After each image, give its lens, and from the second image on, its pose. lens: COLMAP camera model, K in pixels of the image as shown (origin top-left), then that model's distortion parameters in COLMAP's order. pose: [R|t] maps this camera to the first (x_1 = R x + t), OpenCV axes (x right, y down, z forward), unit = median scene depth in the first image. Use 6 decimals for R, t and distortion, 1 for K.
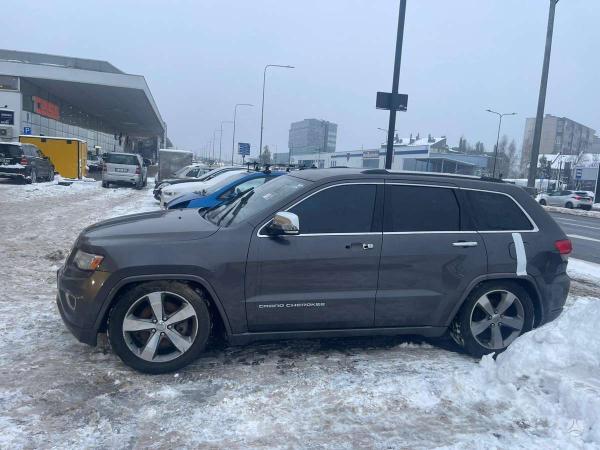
lens RADIAL K [[451.8, 0, 295.1], [0, 451.8, 221.9], [0, 0, 1]] dist [0.087208, -0.116832]
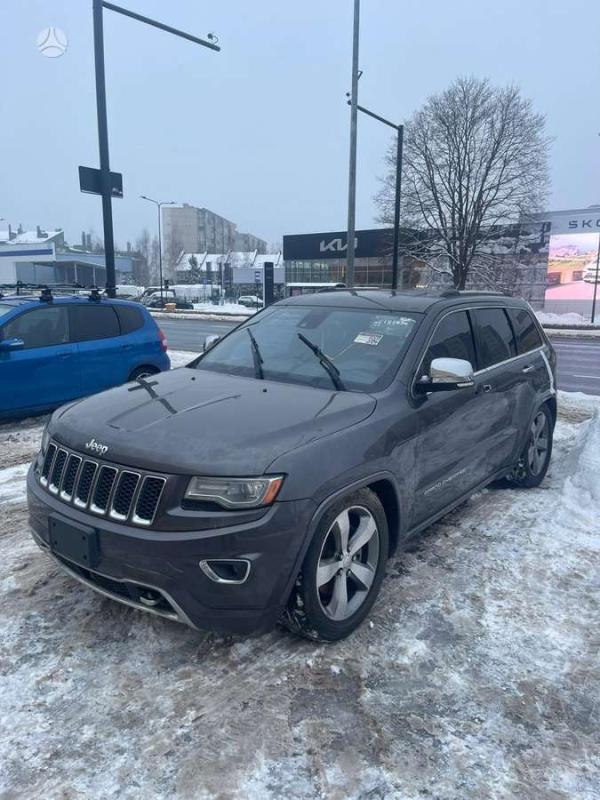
lens RADIAL K [[604.0, 0, 302.2], [0, 604.0, 402.3], [0, 0, 1]] dist [0.066105, -0.065936]
pose [[0.770779, -0.170249, 0.613934, -0.178318], [0.113669, 0.984921, 0.130419, -0.023368], [-0.626880, -0.030739, 0.778509, 0.083441]]
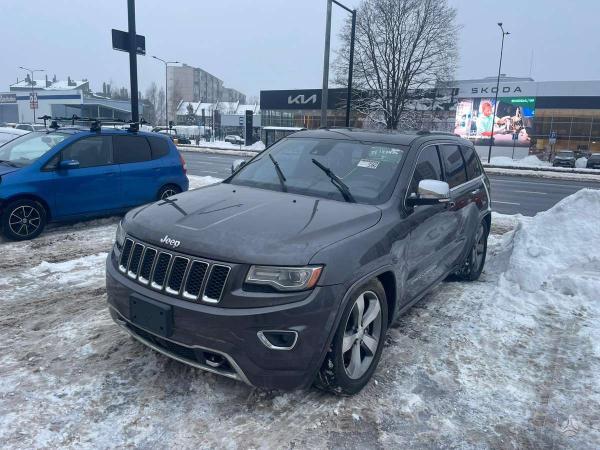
lens RADIAL K [[451.8, 0, 295.1], [0, 451.8, 221.9], [0, 0, 1]] dist [0.087208, -0.116832]
pose [[0.738774, -0.160844, 0.654479, -0.192054], [0.085829, 0.985651, 0.145348, -0.021839], [-0.668466, -0.051206, 0.741978, 0.103489]]
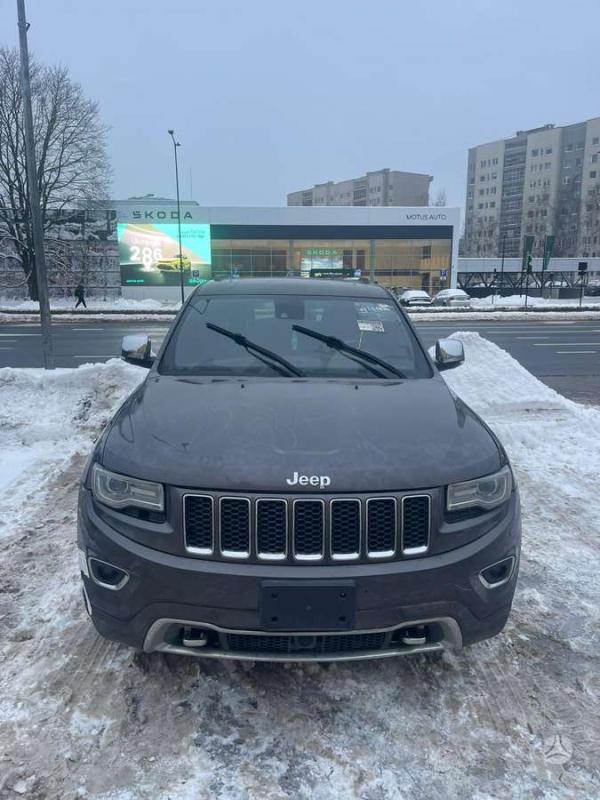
lens RADIAL K [[604.0, 0, 302.2], [0, 604.0, 402.3], [0, 0, 1]] dist [0.066105, -0.065936]
pose [[0.178706, -0.256133, 0.949979, -0.243737], [0.125627, 0.963559, 0.236162, -0.044011], [-0.975849, 0.077140, 0.204371, 0.227846]]
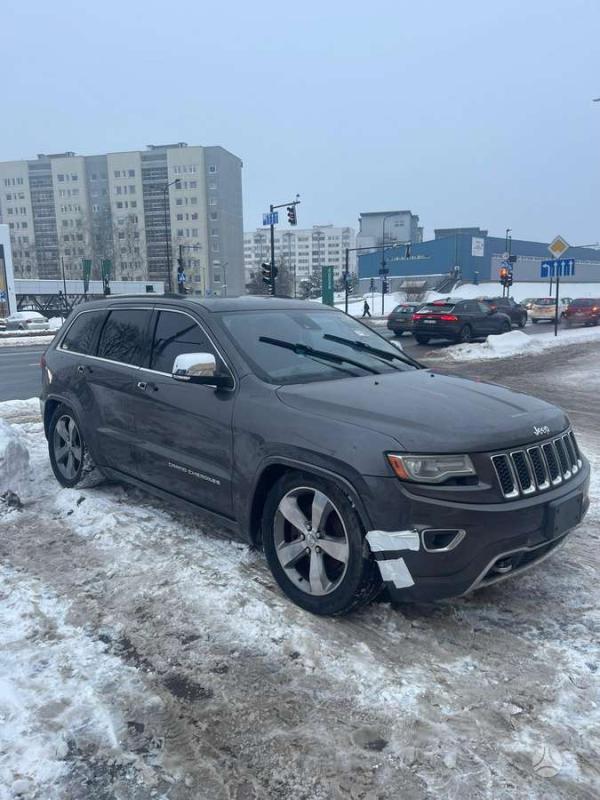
lens RADIAL K [[604.0, 0, 302.2], [0, 604.0, 402.3], [0, 0, 1]] dist [0.066105, -0.065936]
pose [[-0.519714, -0.198144, 0.831045, -0.238666], [0.080133, 0.957139, 0.278322, -0.063448], [-0.850574, 0.211242, -0.481561, 0.411841]]
